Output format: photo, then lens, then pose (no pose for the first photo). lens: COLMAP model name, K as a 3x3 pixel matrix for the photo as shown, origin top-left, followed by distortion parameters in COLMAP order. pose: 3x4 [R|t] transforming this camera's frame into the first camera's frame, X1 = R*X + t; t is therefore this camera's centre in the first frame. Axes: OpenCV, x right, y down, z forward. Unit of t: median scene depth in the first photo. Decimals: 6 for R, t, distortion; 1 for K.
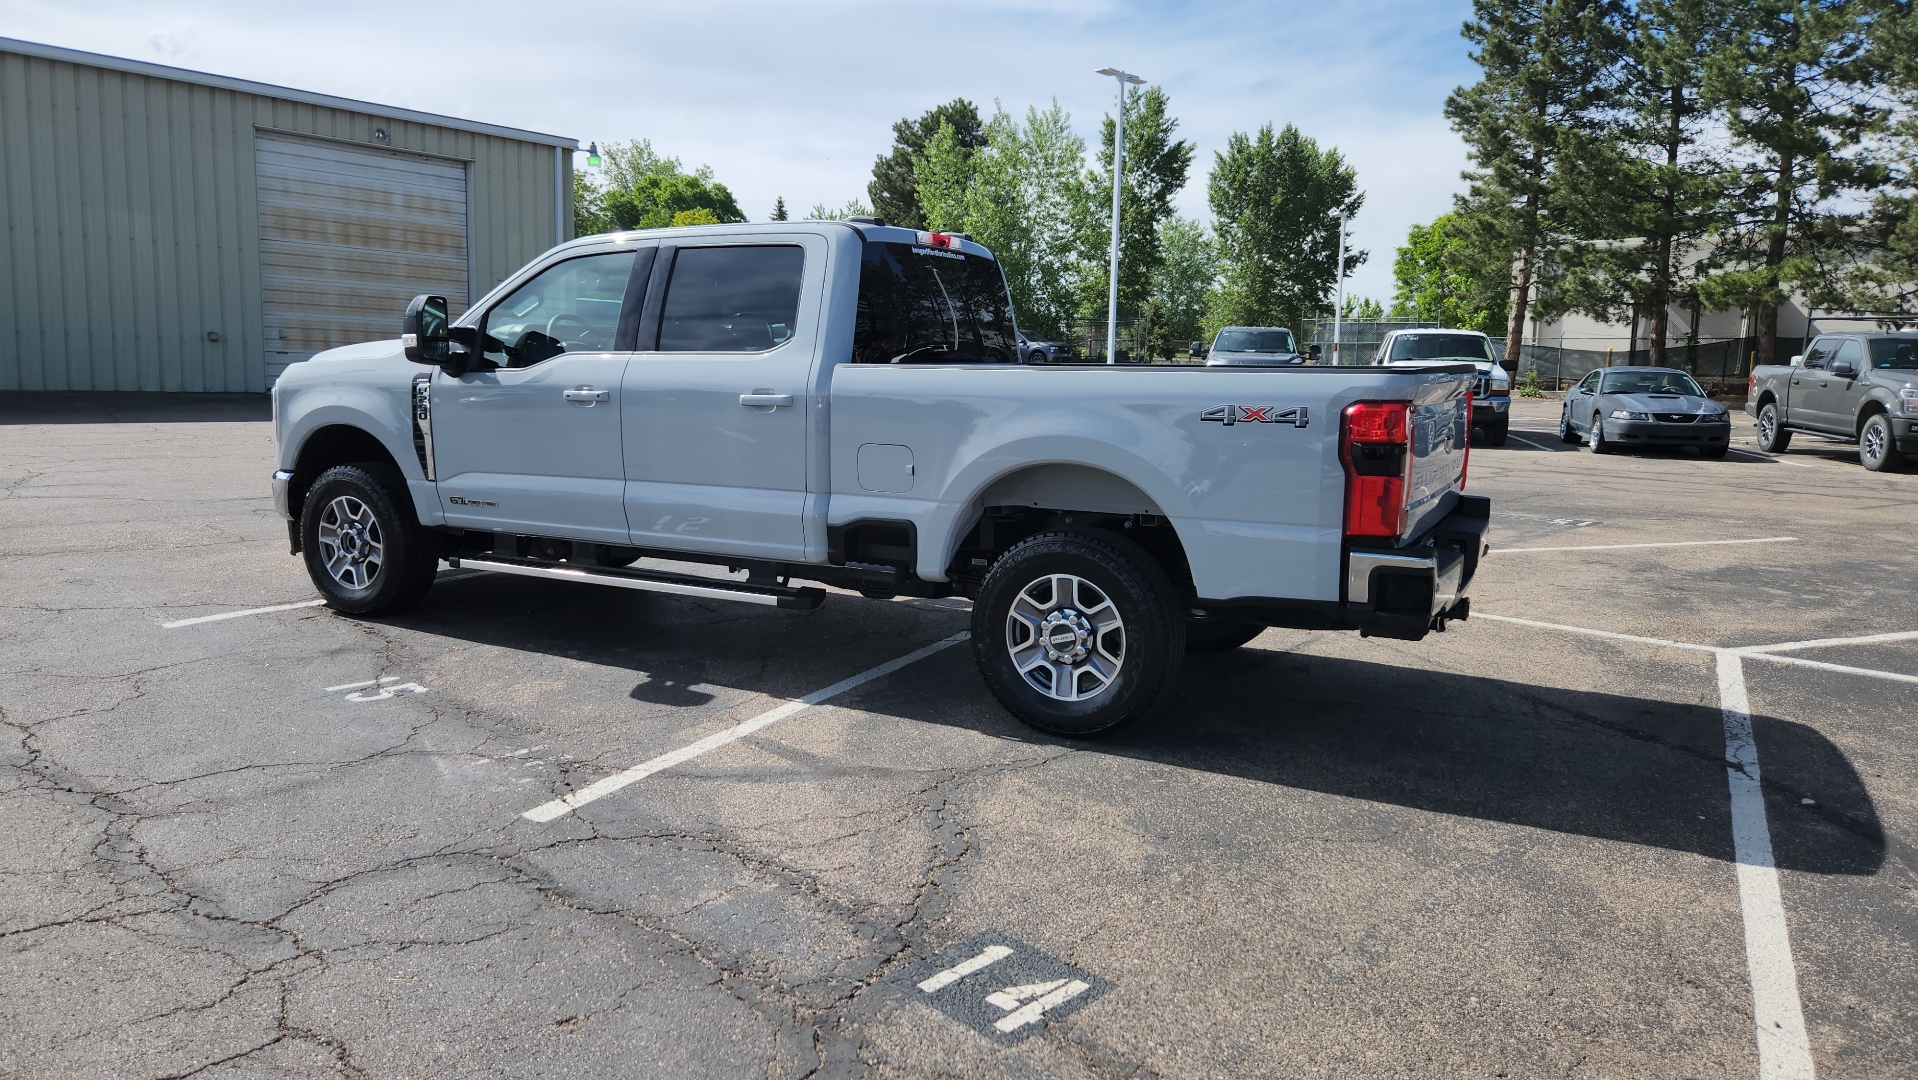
lens RADIAL K [[1287.5, 0, 925.6], [0, 1287.5, 508.1], [0, 0, 1]] dist [0.069163, -0.056319]
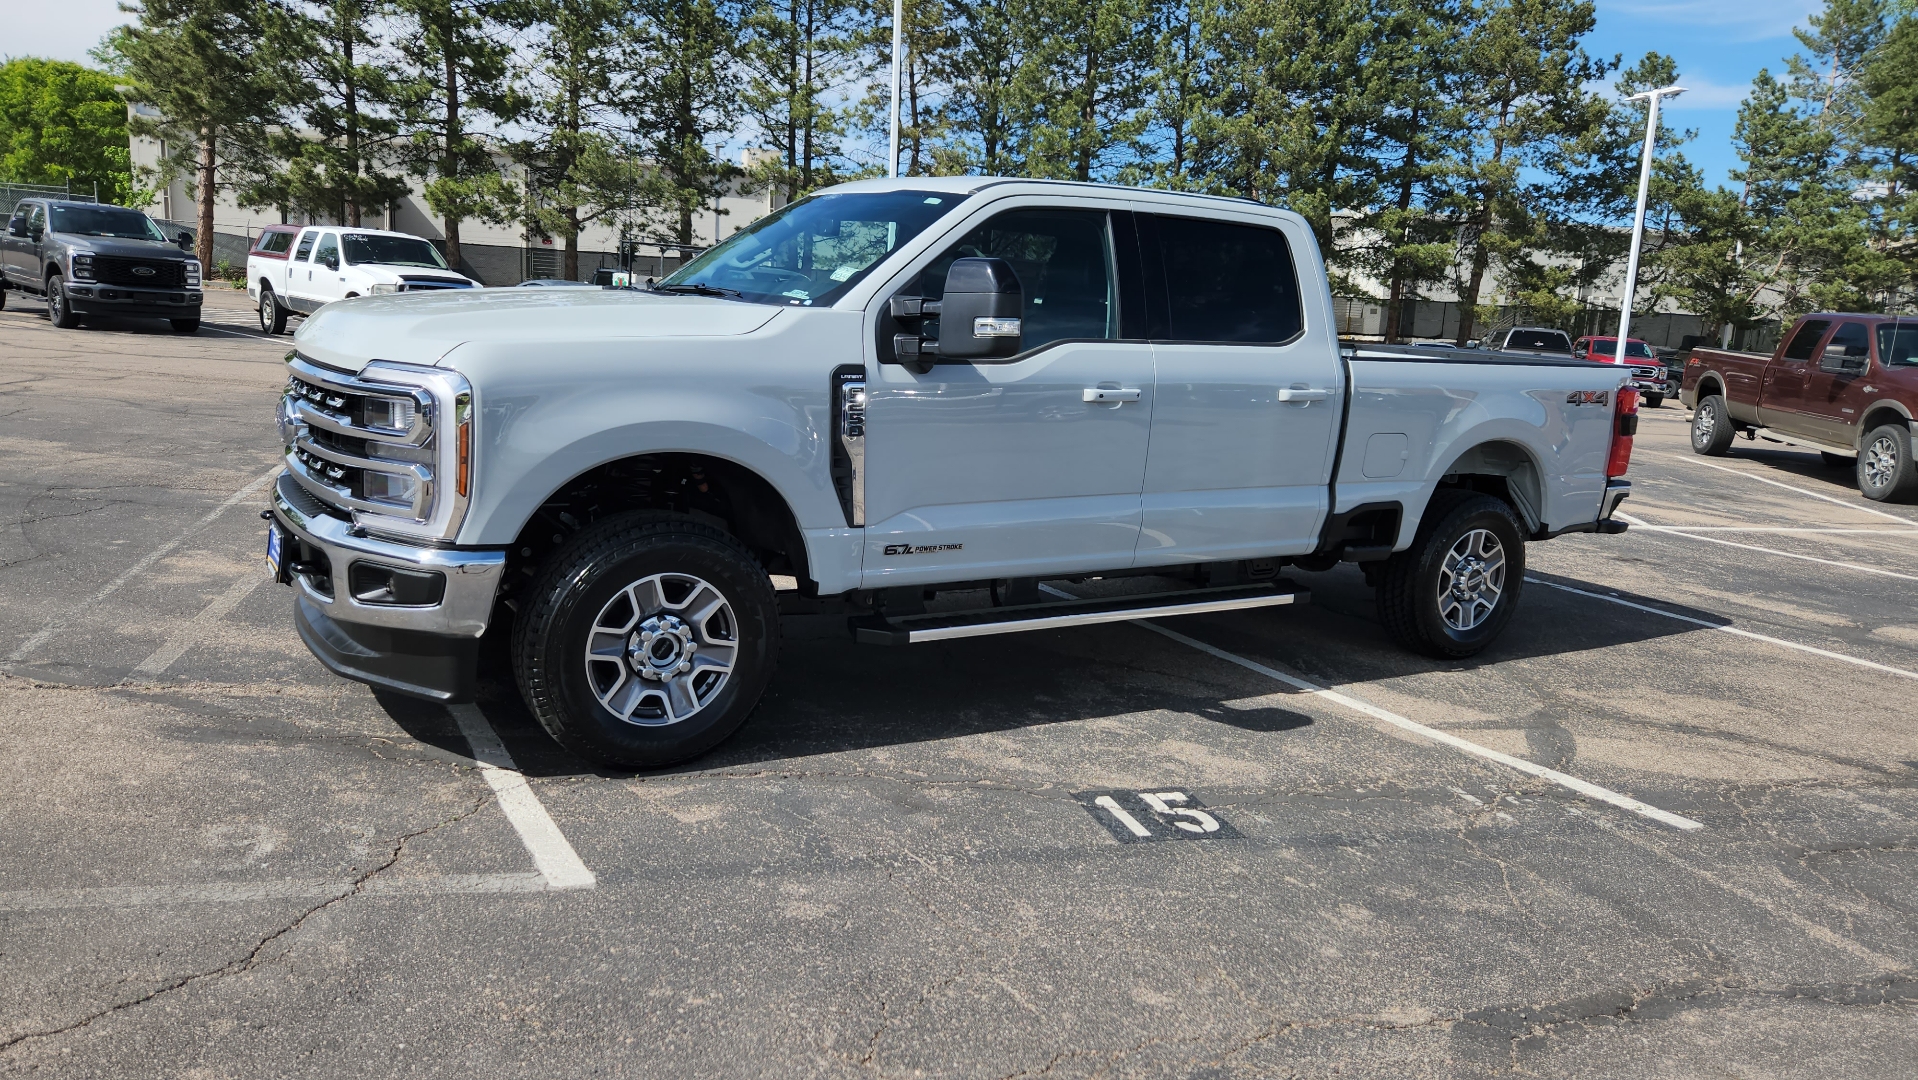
lens RADIAL K [[1287.5, 0, 932.7], [0, 1287.5, 519.1], [0, 0, 1]] dist [0.069163, -0.056319]
pose [[0.487941, -0.131914, 0.862851, -0.891323], [0.046347, 0.991036, 0.125302, -0.101434], [-0.871645, -0.021150, 0.489681, 0.613860]]
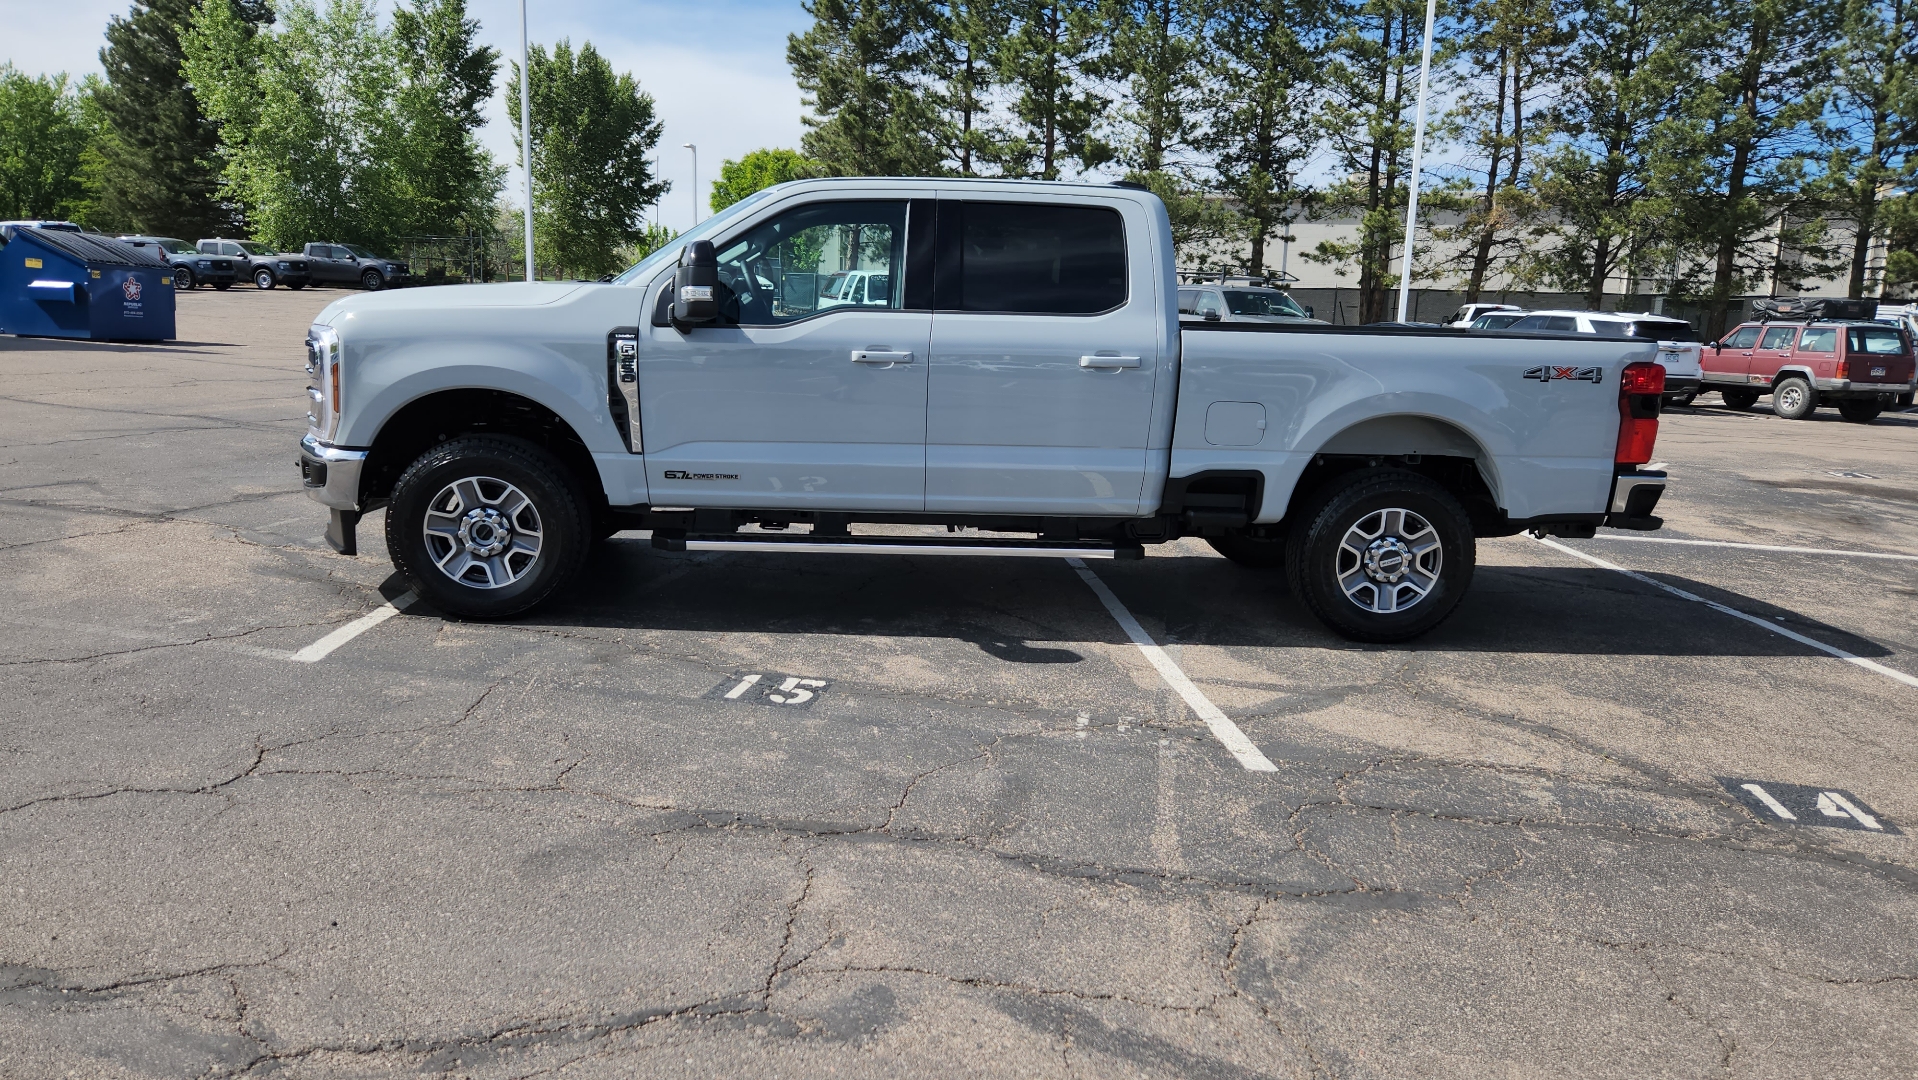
lens RADIAL K [[1287.5, 0, 946.5], [0, 1287.5, 532.1], [0, 0, 1]] dist [0.069163, -0.056319]
pose [[0.837751, -0.079790, 0.540191, -0.646299], [0.038867, 0.995471, 0.086761, -0.033960], [-0.544667, -0.051689, 0.837058, 0.158811]]
